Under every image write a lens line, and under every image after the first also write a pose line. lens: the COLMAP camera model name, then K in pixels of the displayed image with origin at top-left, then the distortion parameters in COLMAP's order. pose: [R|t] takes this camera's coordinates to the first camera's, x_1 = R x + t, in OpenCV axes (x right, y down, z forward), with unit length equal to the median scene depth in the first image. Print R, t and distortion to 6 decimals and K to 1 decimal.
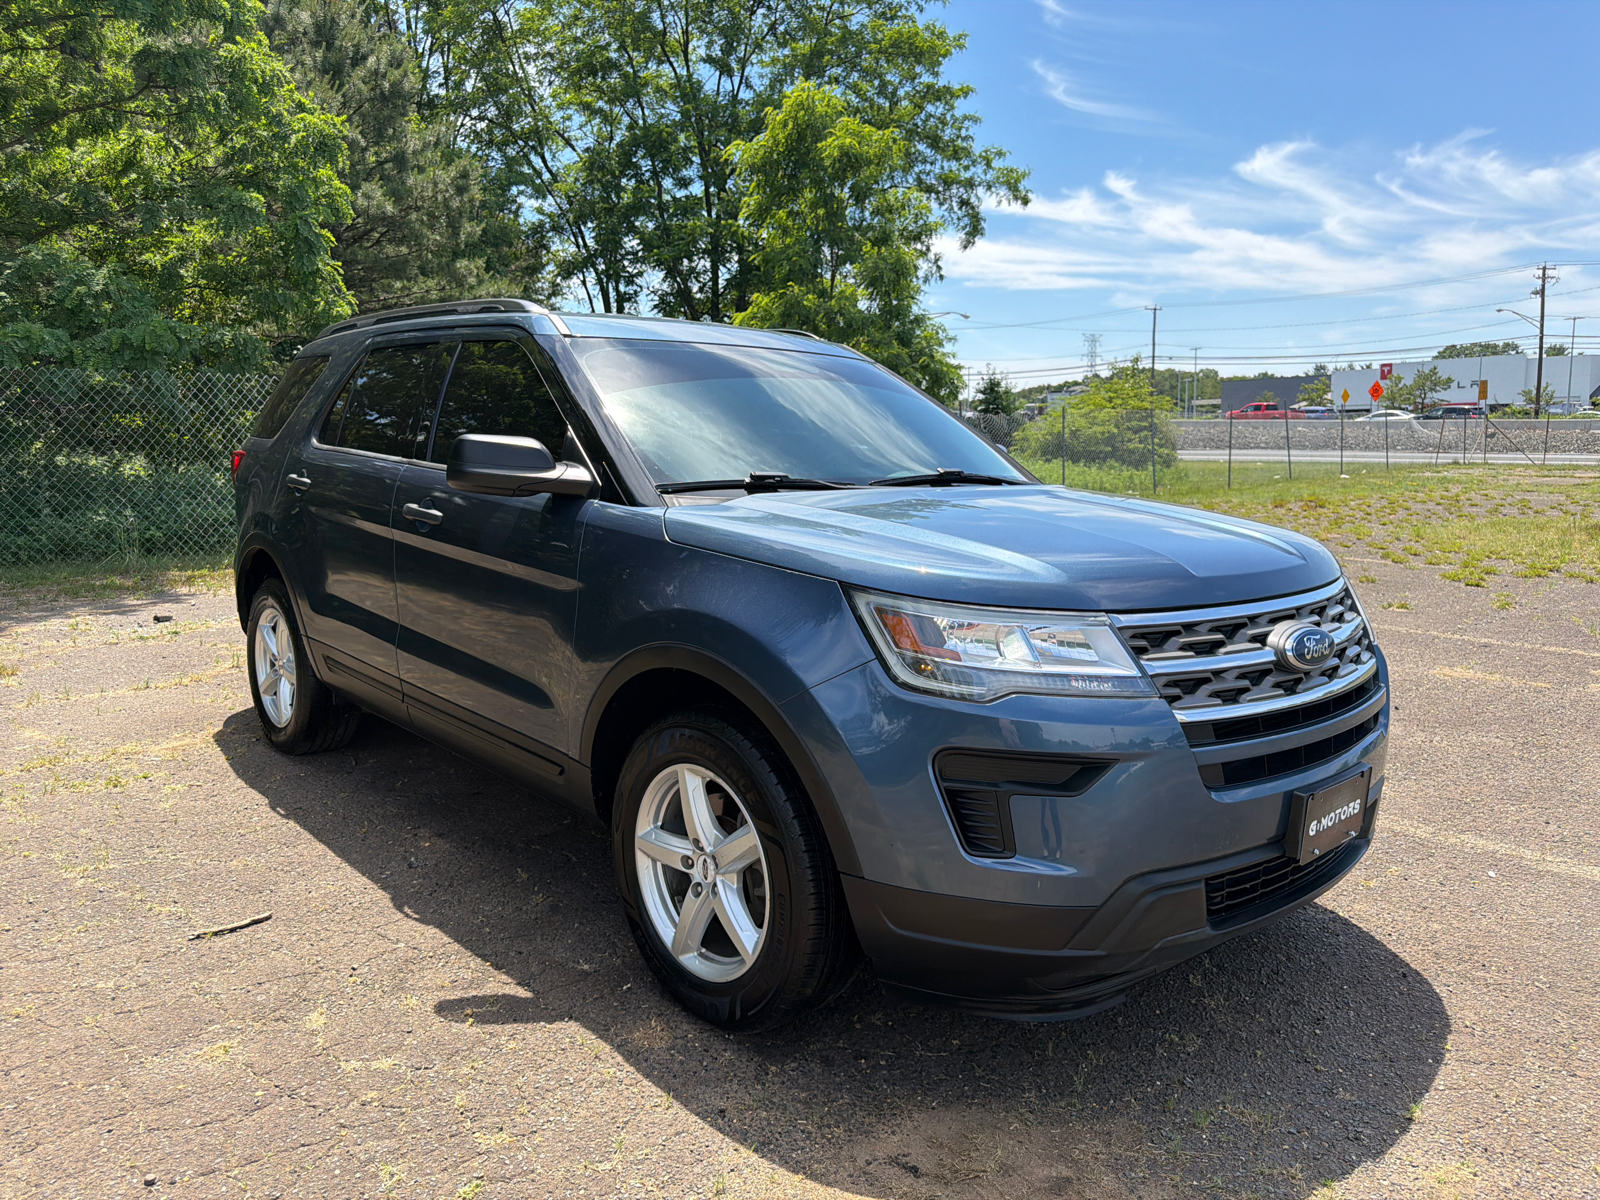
lens RADIAL K [[1137.9, 0, 790.3], [0, 1137.9, 632.3], [0, 0, 1]] dist [0.006973, -0.016458]
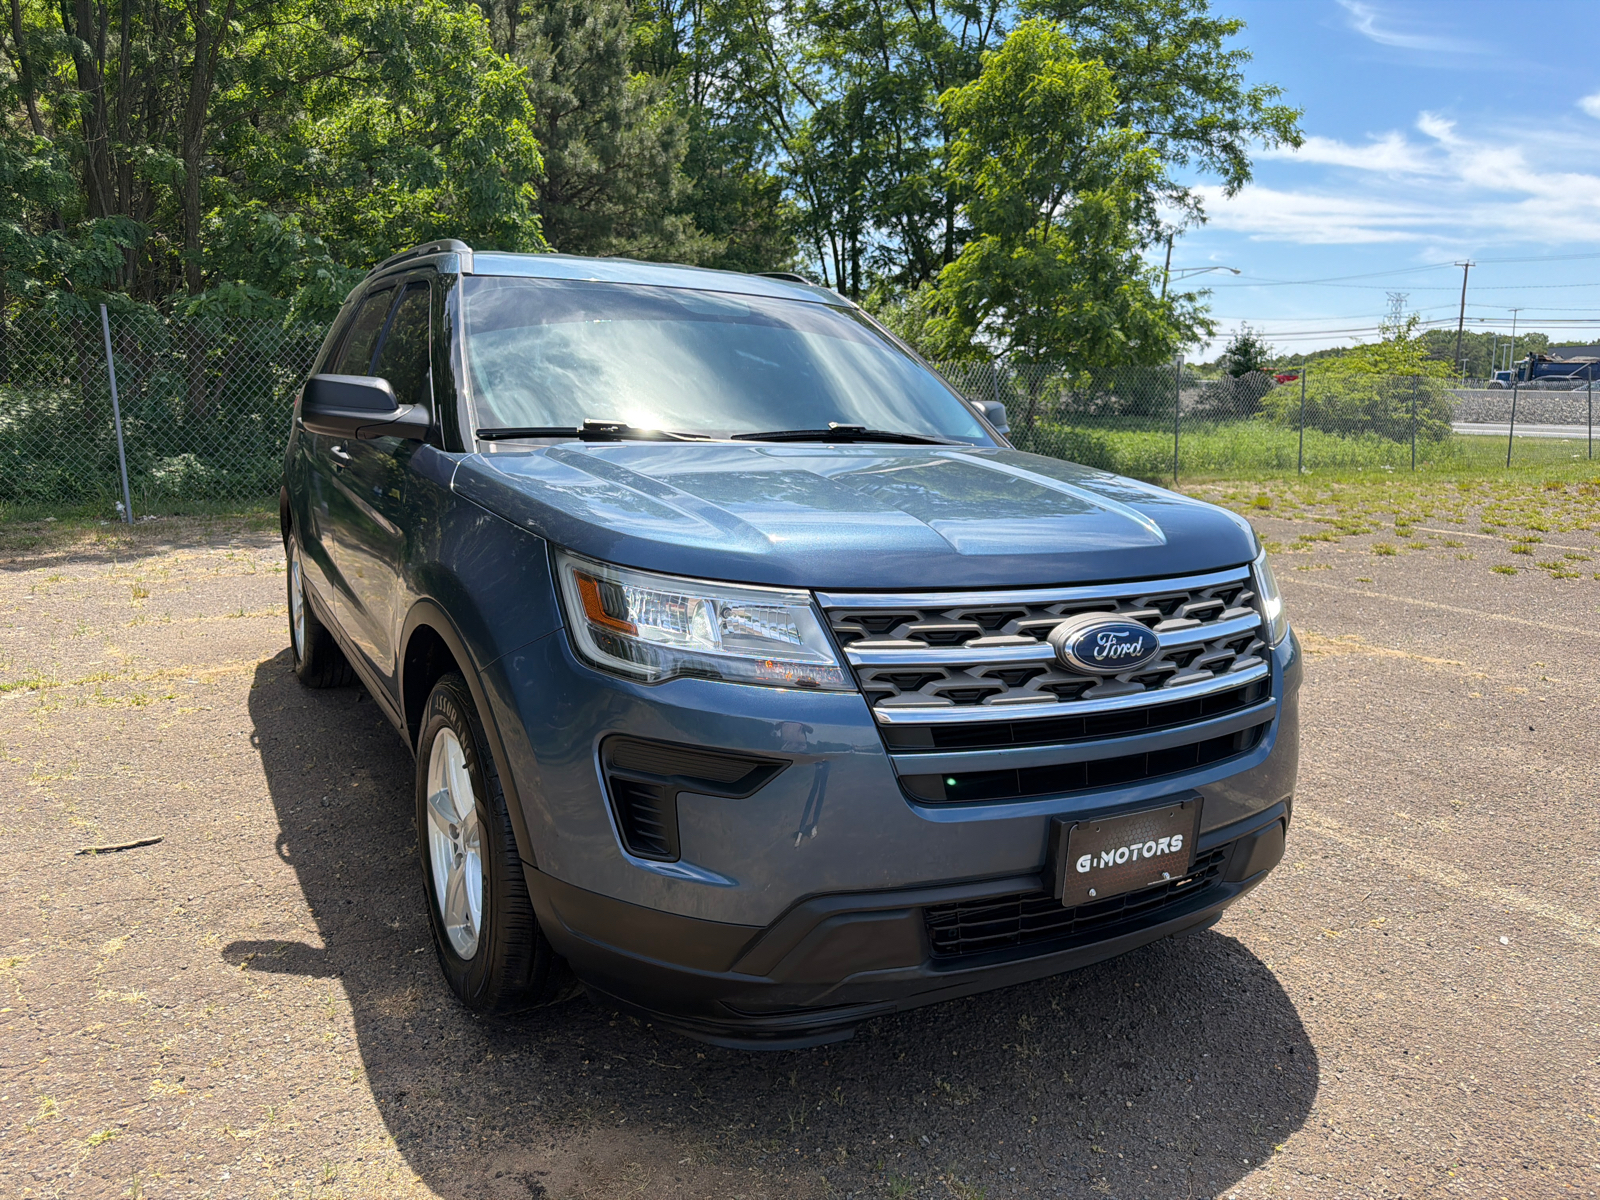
lens RADIAL K [[1143.4, 0, 797.3], [0, 1143.4, 620.4], [0, 0, 1]] dist [-0.000832, -0.006246]
pose [[0.975637, 0.061319, -0.210646, 0.324805], [-0.056457, 0.997983, 0.029024, -0.013202], [0.212001, -0.016424, 0.977132, 0.112364]]
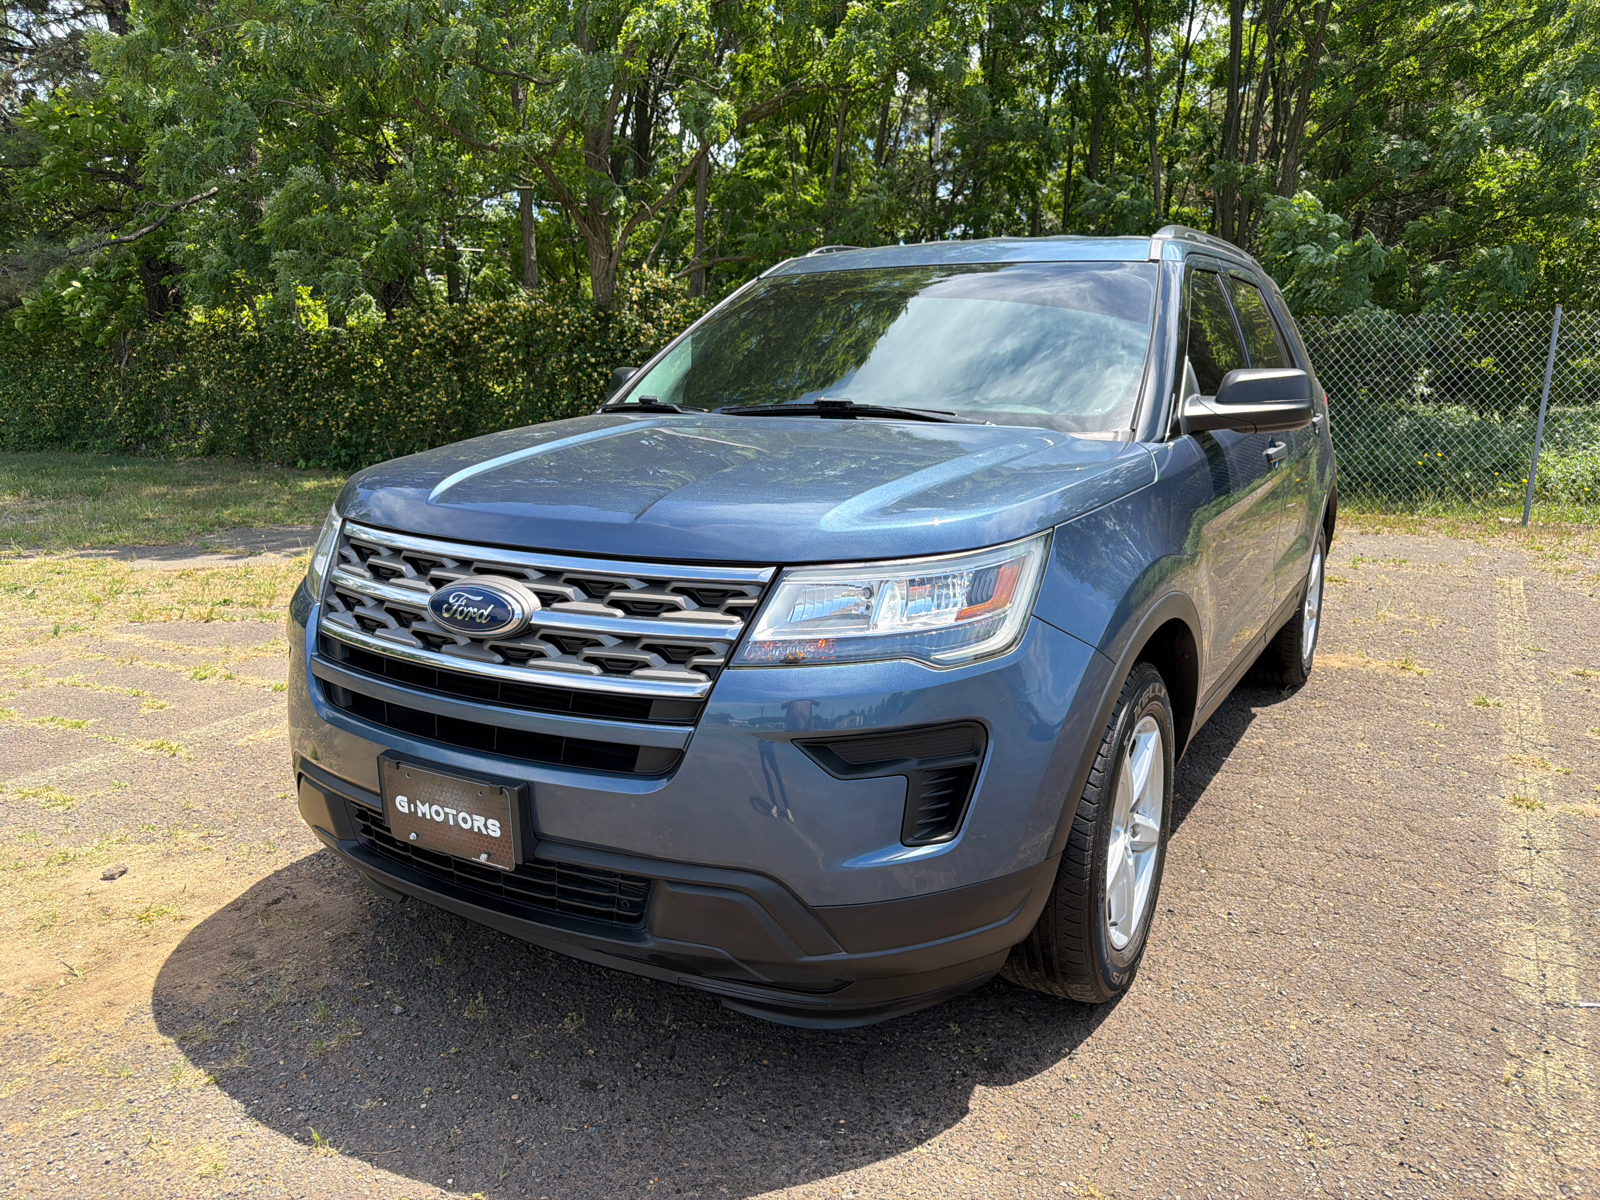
lens RADIAL K [[1153.2, 0, 803.8], [0, 1153.2, 601.2], [0, 0, 1]] dist [-0.001416, -0.005928]
pose [[0.328469, 0.176762, -0.927827, 1.044017], [-0.160368, 0.978506, 0.129643, -0.110477], [0.930801, 0.106210, 0.349756, 0.743078]]
